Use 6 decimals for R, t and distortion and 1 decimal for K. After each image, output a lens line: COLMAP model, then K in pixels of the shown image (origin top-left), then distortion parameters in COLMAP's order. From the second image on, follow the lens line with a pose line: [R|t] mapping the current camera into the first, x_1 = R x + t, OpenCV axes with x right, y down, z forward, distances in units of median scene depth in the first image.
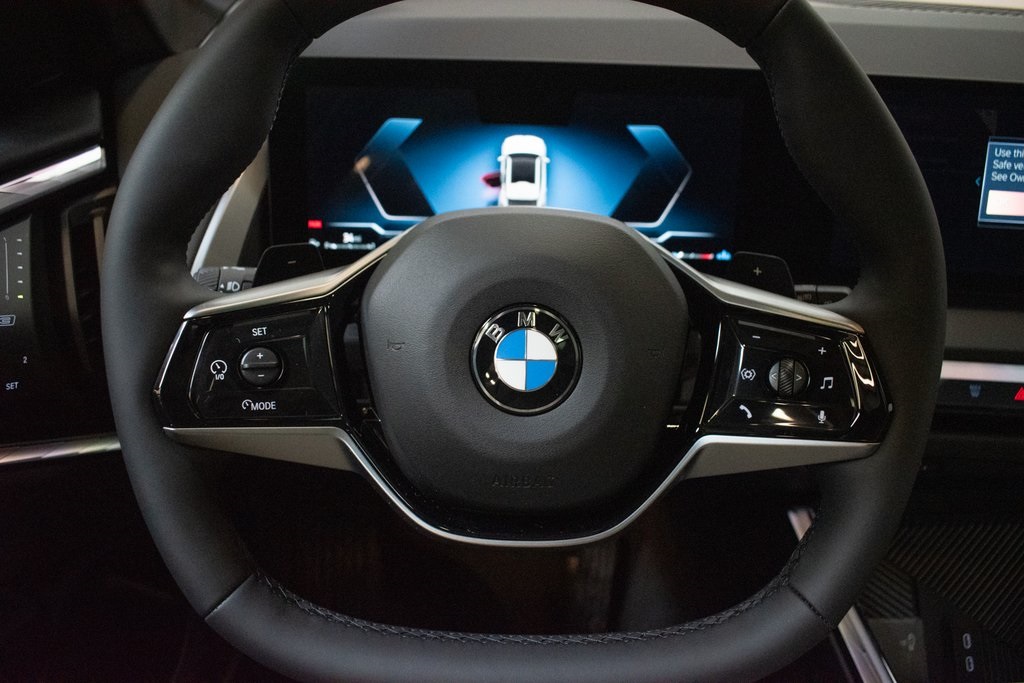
lens RADIAL K [[789.7, 0, 511.8], [0, 789.7, 341.0], [0, 0, 1]] dist [-0.106903, 0.007031]
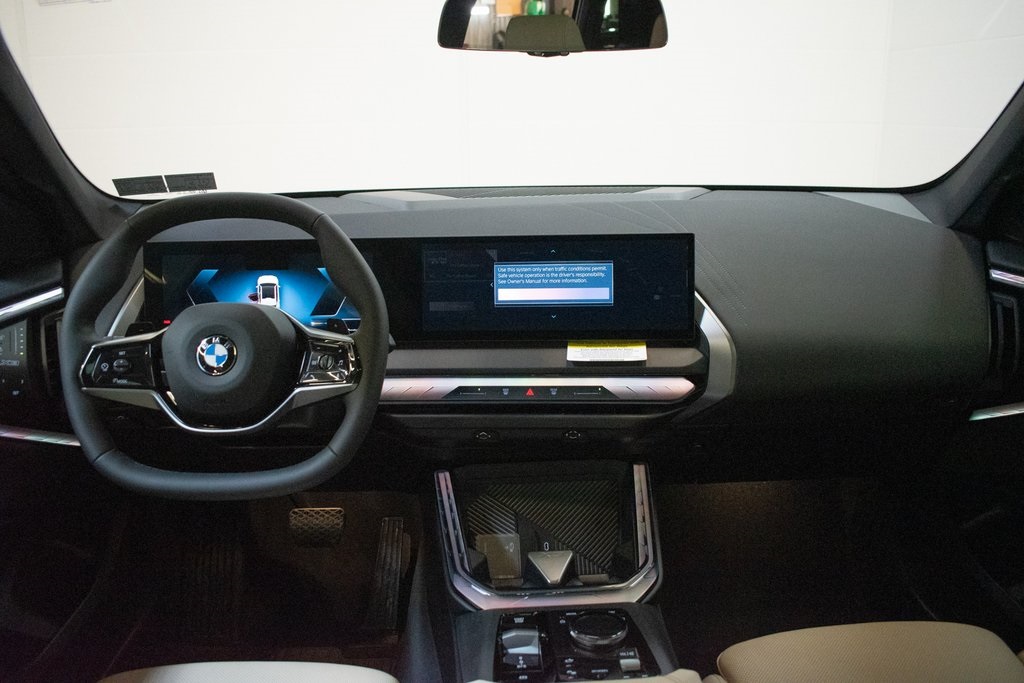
lens RADIAL K [[789.7, 0, 512.5], [0, 789.7, 342.4], [0, 0, 1]] dist [-0.106903, 0.007031]
pose [[0.997856, -0.040325, 0.051546, 0.587344], [0.048834, 0.983136, -0.176237, 0.327889], [-0.043570, 0.178376, 0.982997, -1.091306]]
